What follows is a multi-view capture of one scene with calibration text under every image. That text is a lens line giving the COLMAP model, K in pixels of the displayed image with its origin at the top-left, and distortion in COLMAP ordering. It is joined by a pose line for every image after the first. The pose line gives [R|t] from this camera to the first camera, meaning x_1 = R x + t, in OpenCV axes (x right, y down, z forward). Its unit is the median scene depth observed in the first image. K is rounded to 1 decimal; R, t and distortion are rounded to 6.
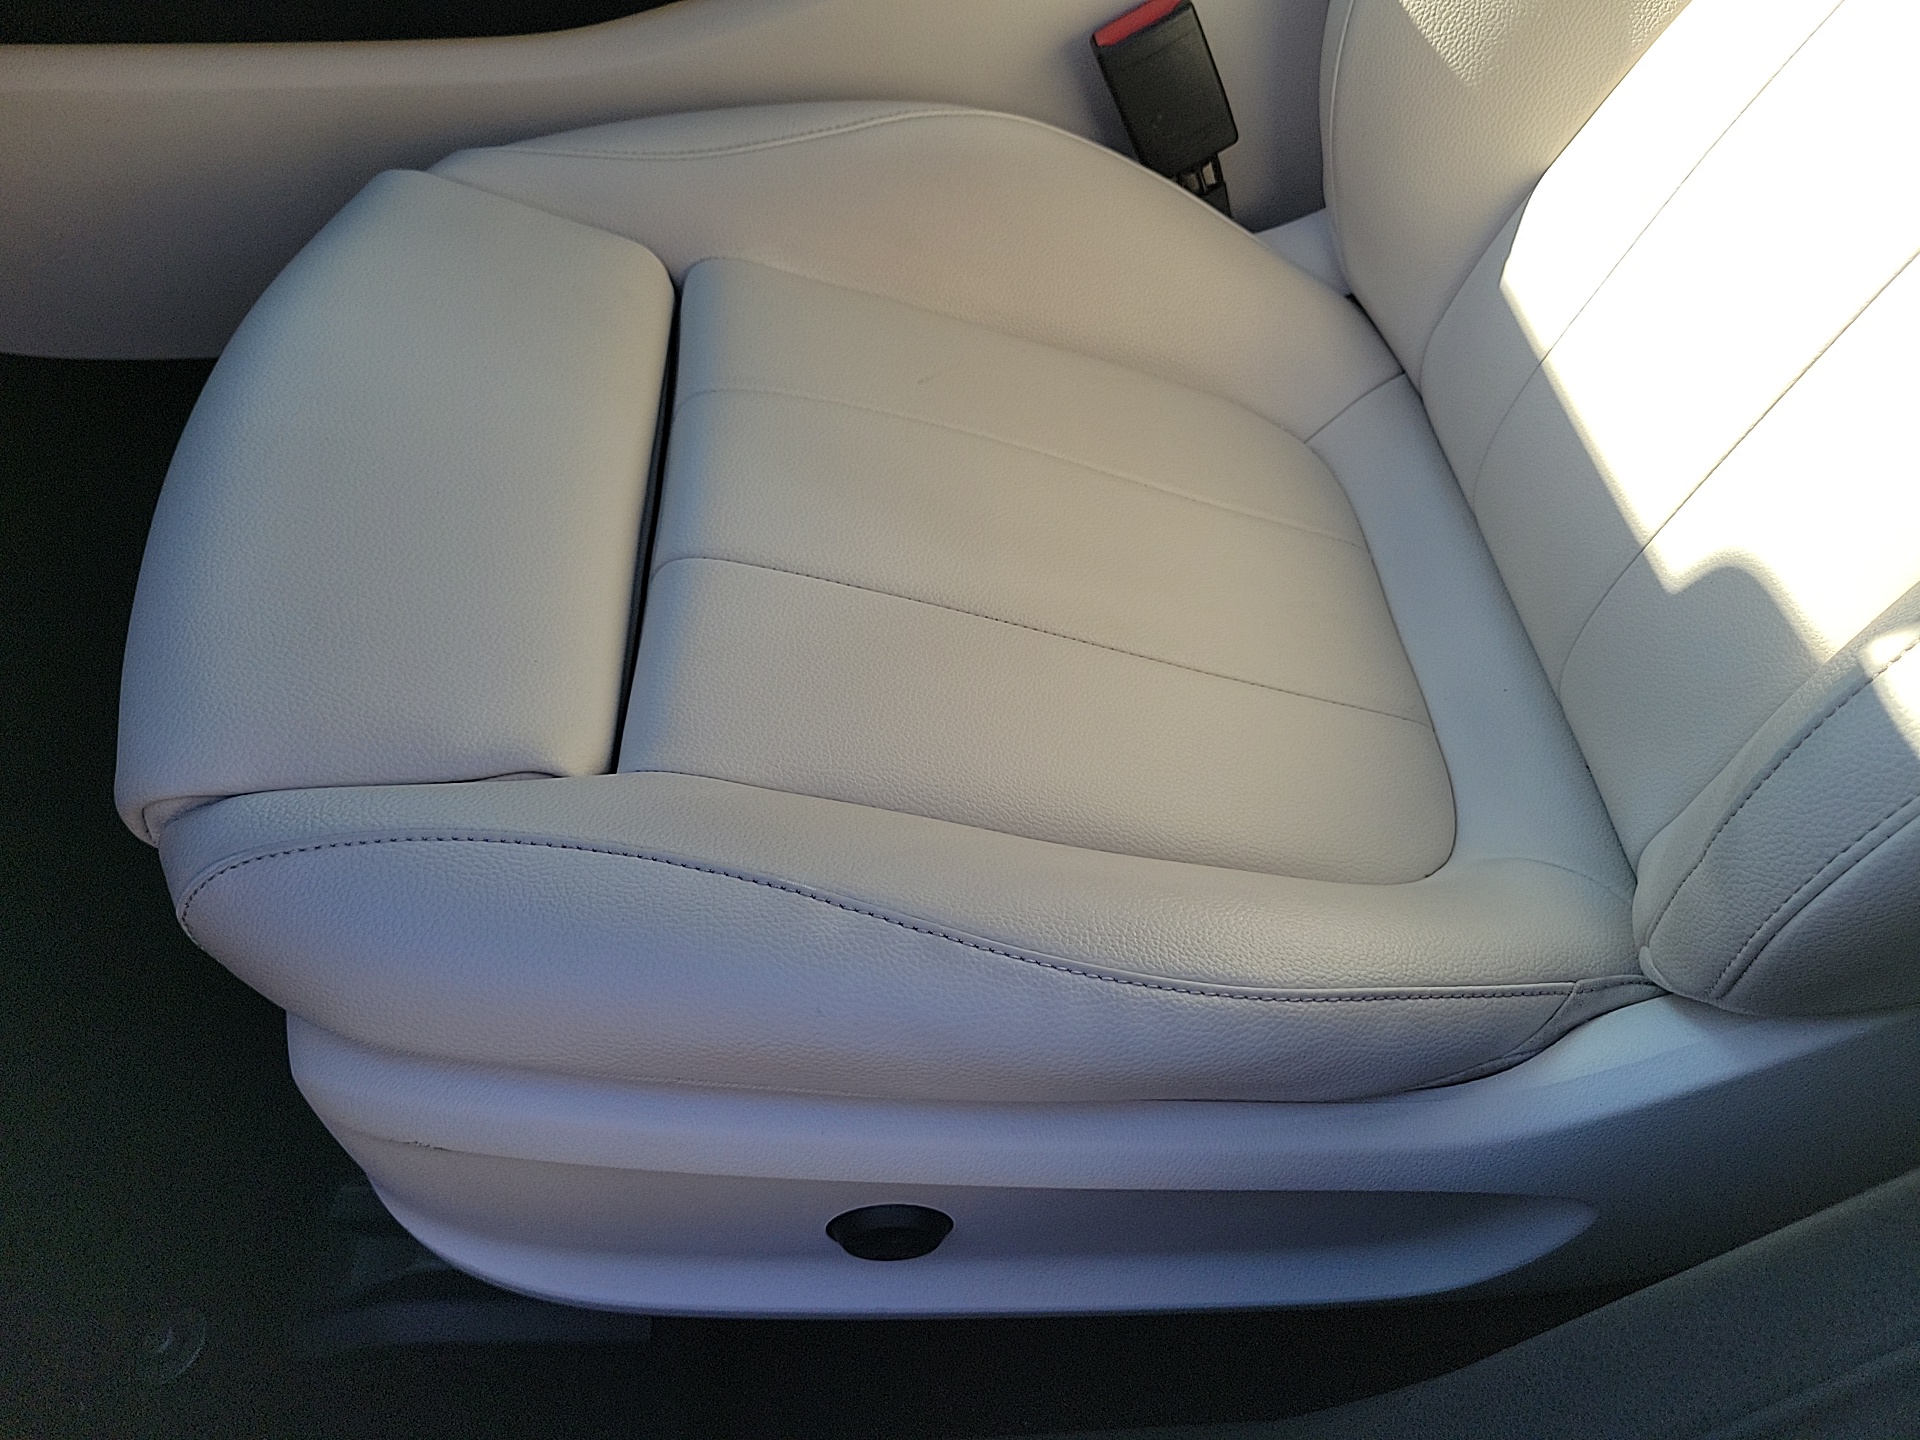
lens RADIAL K [[1527.5, 0, 997.5], [0, 1527.5, 712.5], [0, 0, 1]] dist [0.038962, -0.024563]
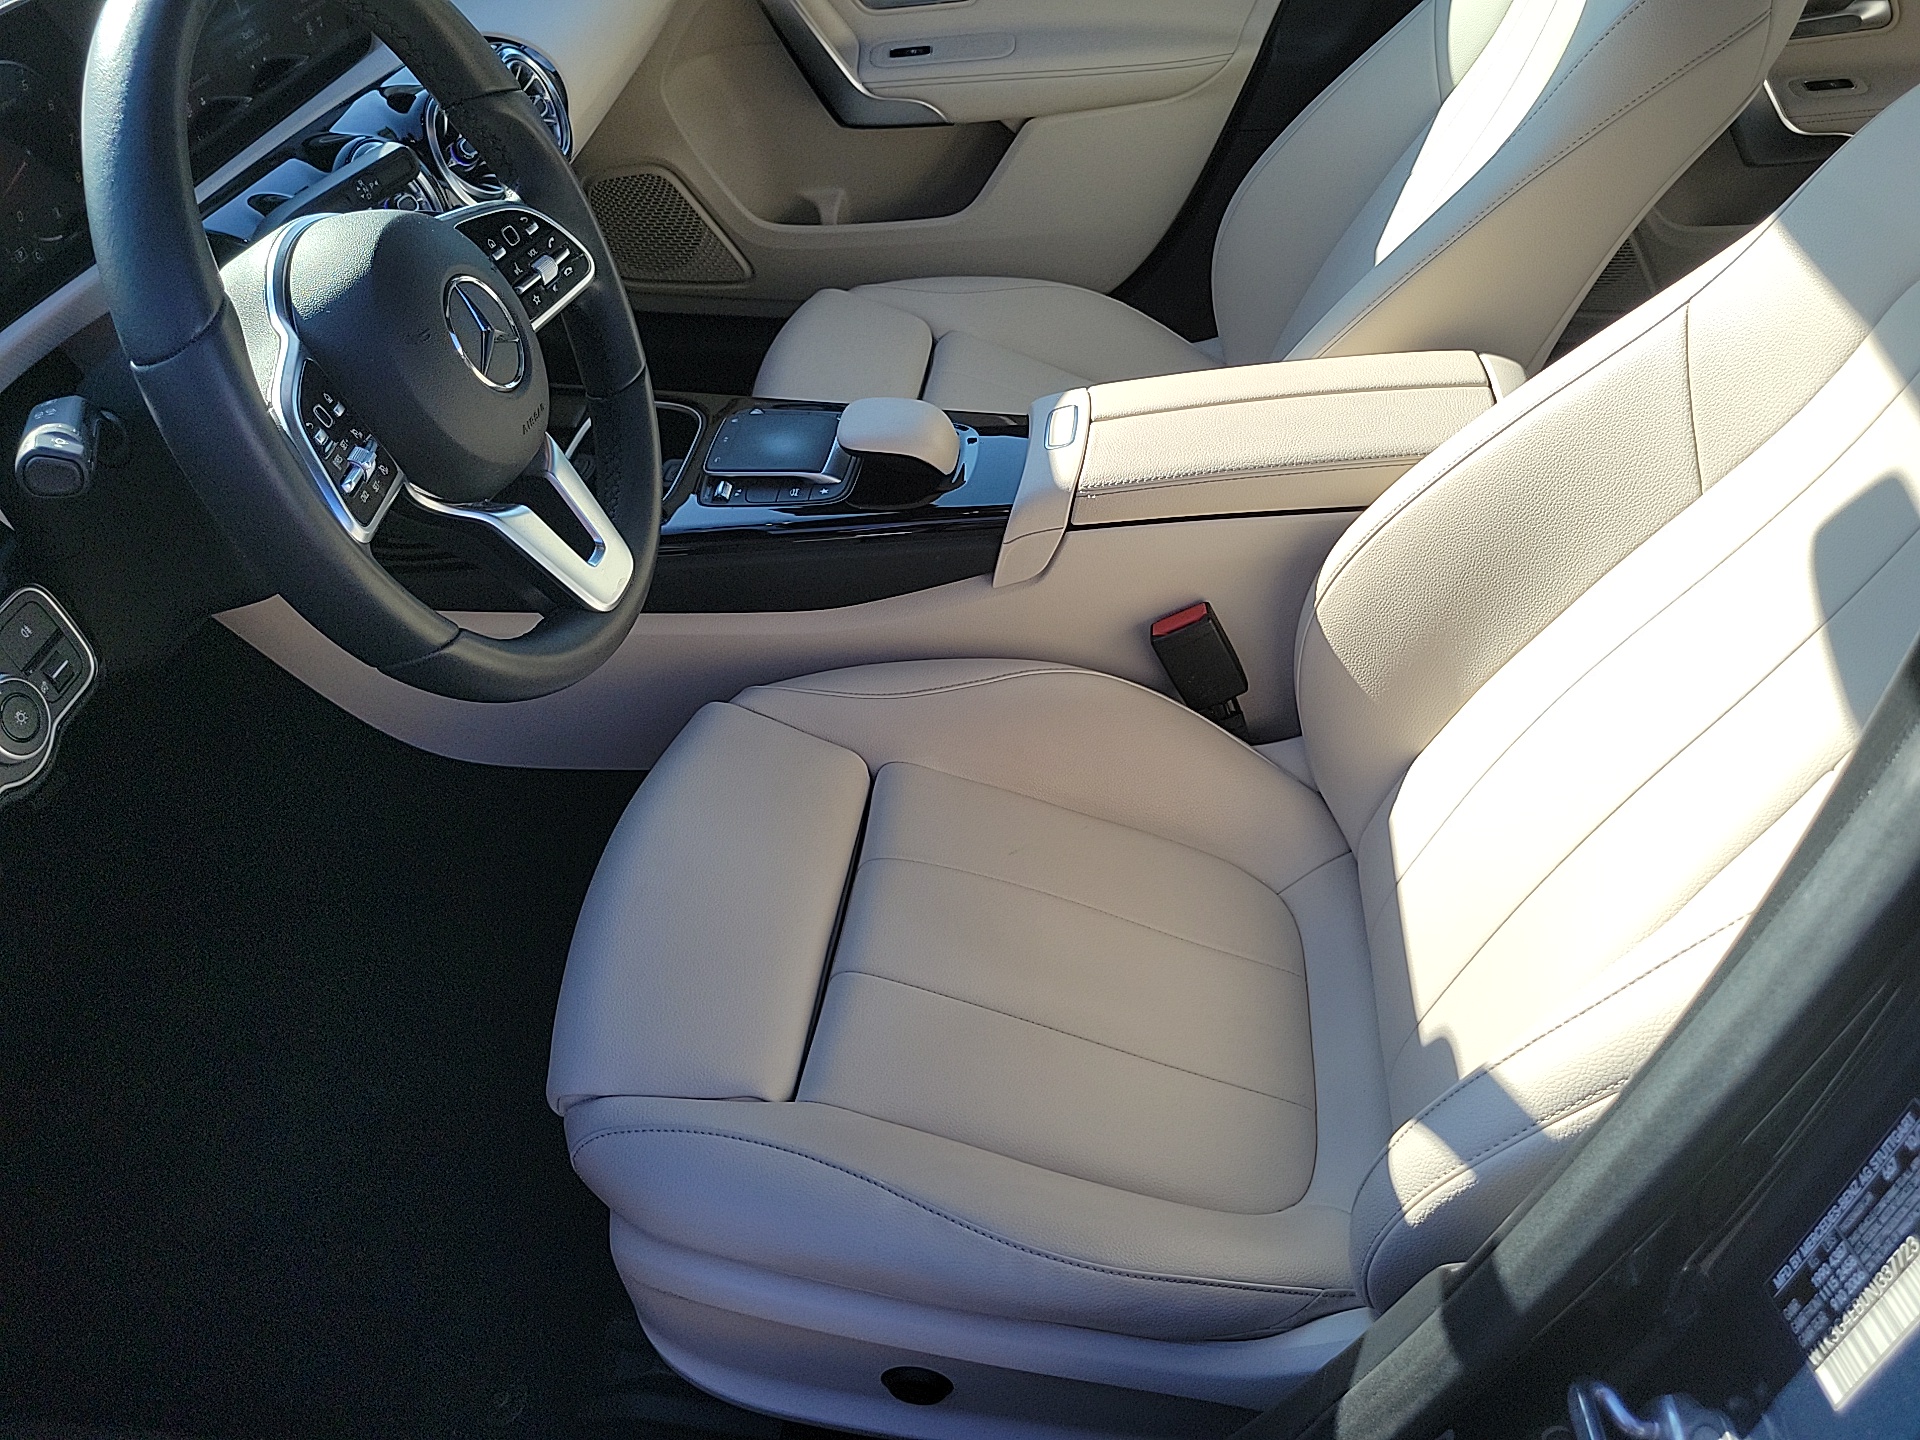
lens RADIAL K [[1527.5, 0, 994.0], [0, 1527.5, 708.2], [0, 0, 1]] dist [0.038962, -0.024563]
pose [[0.985583, 0.075741, -0.151296, 0.204877], [-0.098006, 0.984478, -0.145597, -0.160288], [0.137919, 0.158326, 0.977707, -0.750609]]
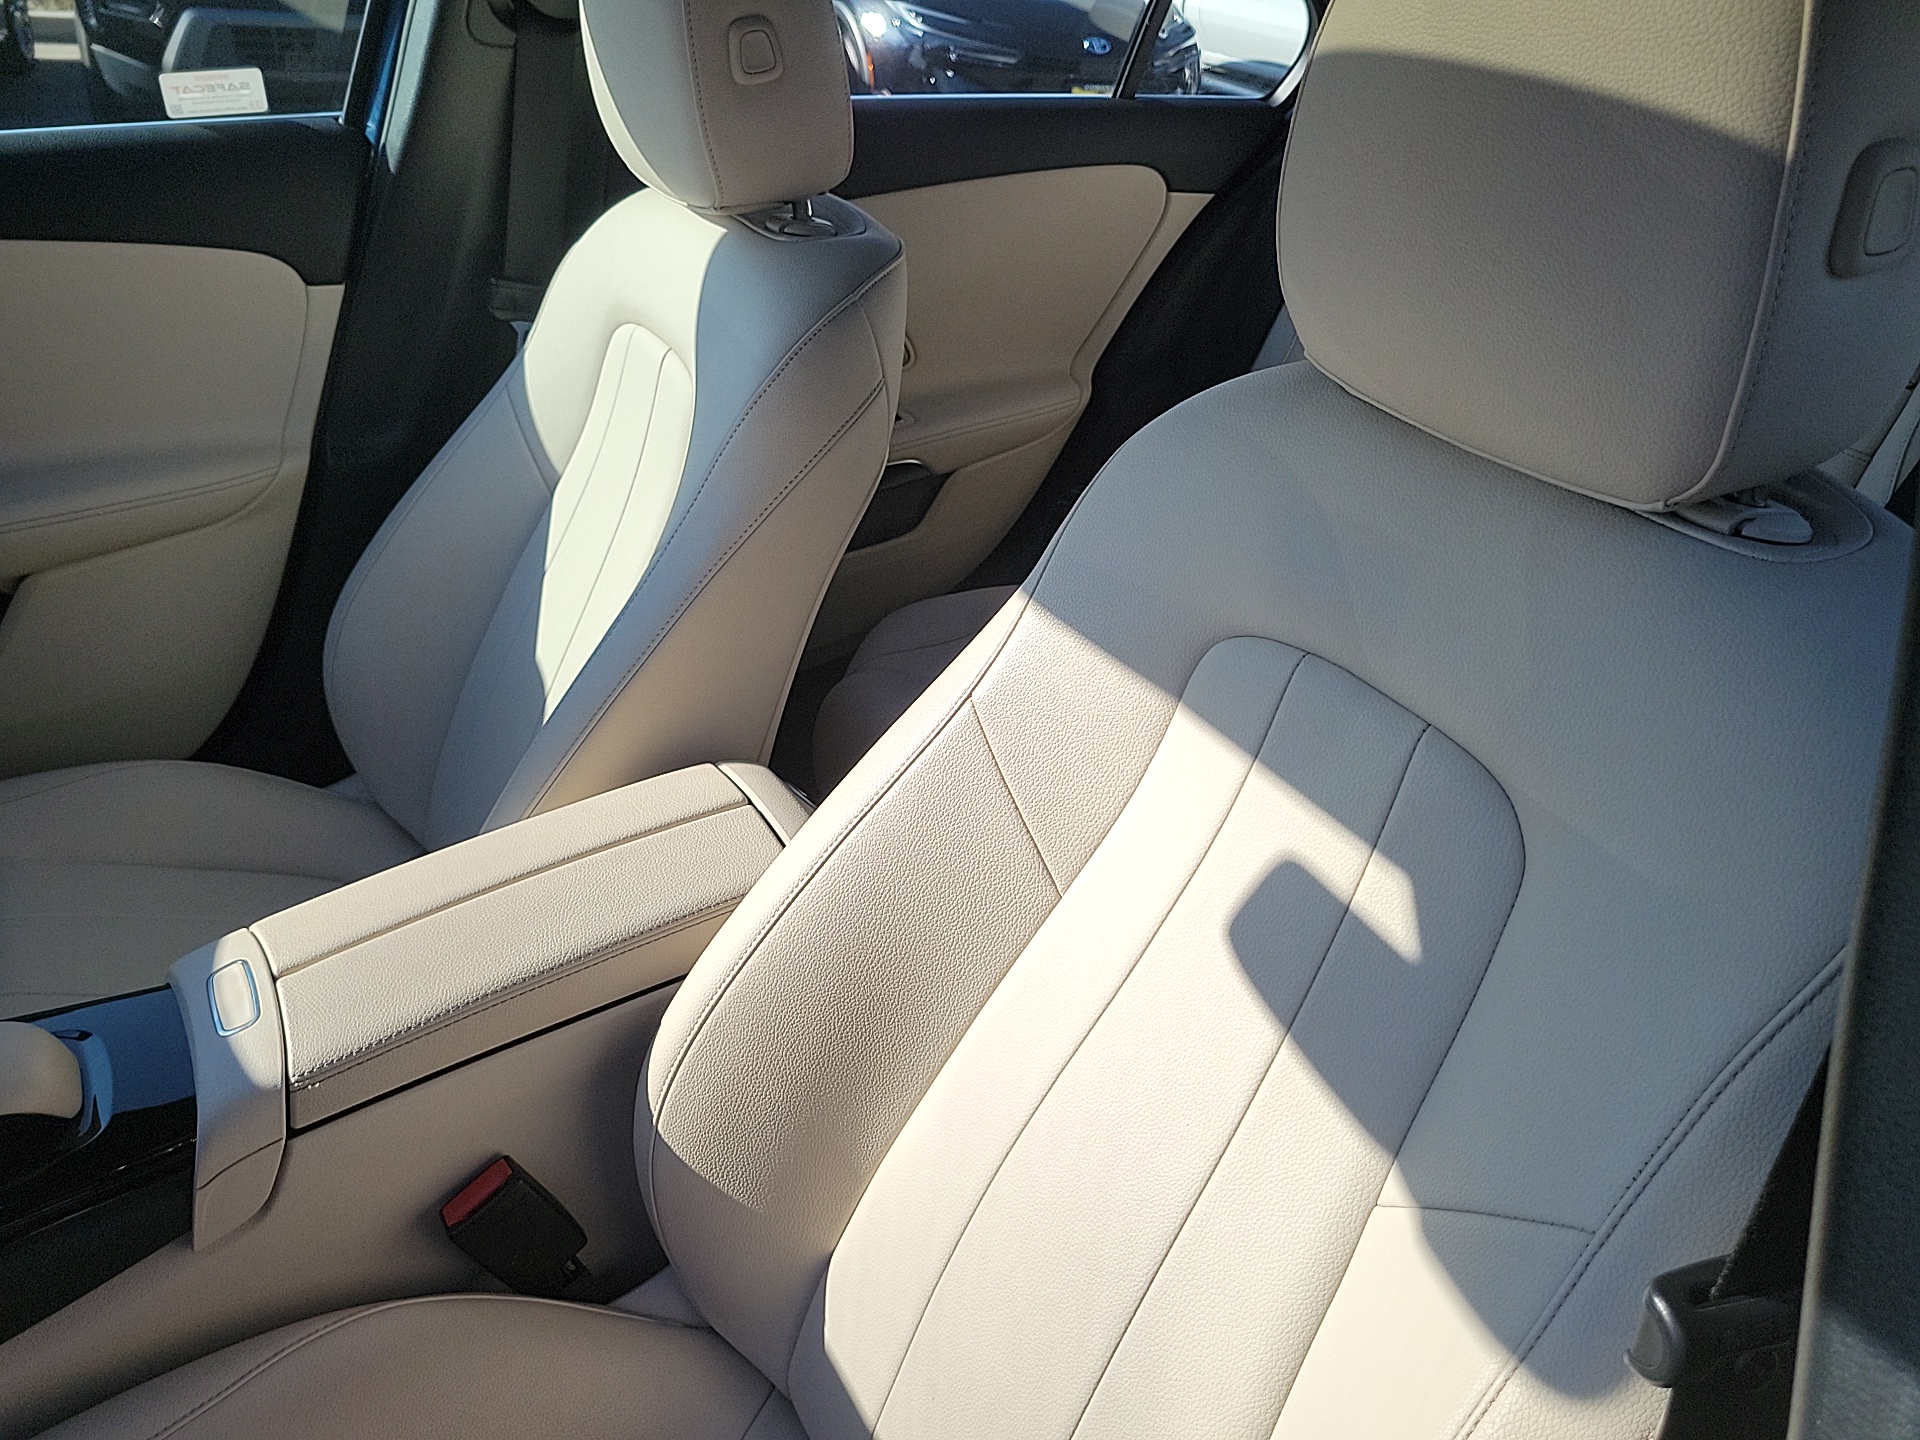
lens RADIAL K [[1552.7, 0, 986.1], [0, 1552.7, 759.3], [0, 0, 1]] dist [0.012018, 0.007370]
pose [[0.903211, -0.203733, 0.377759, 0.083317], [0.310428, 0.917896, -0.247185, -0.470317], [-0.296384, 0.340528, 0.892299, -0.432953]]
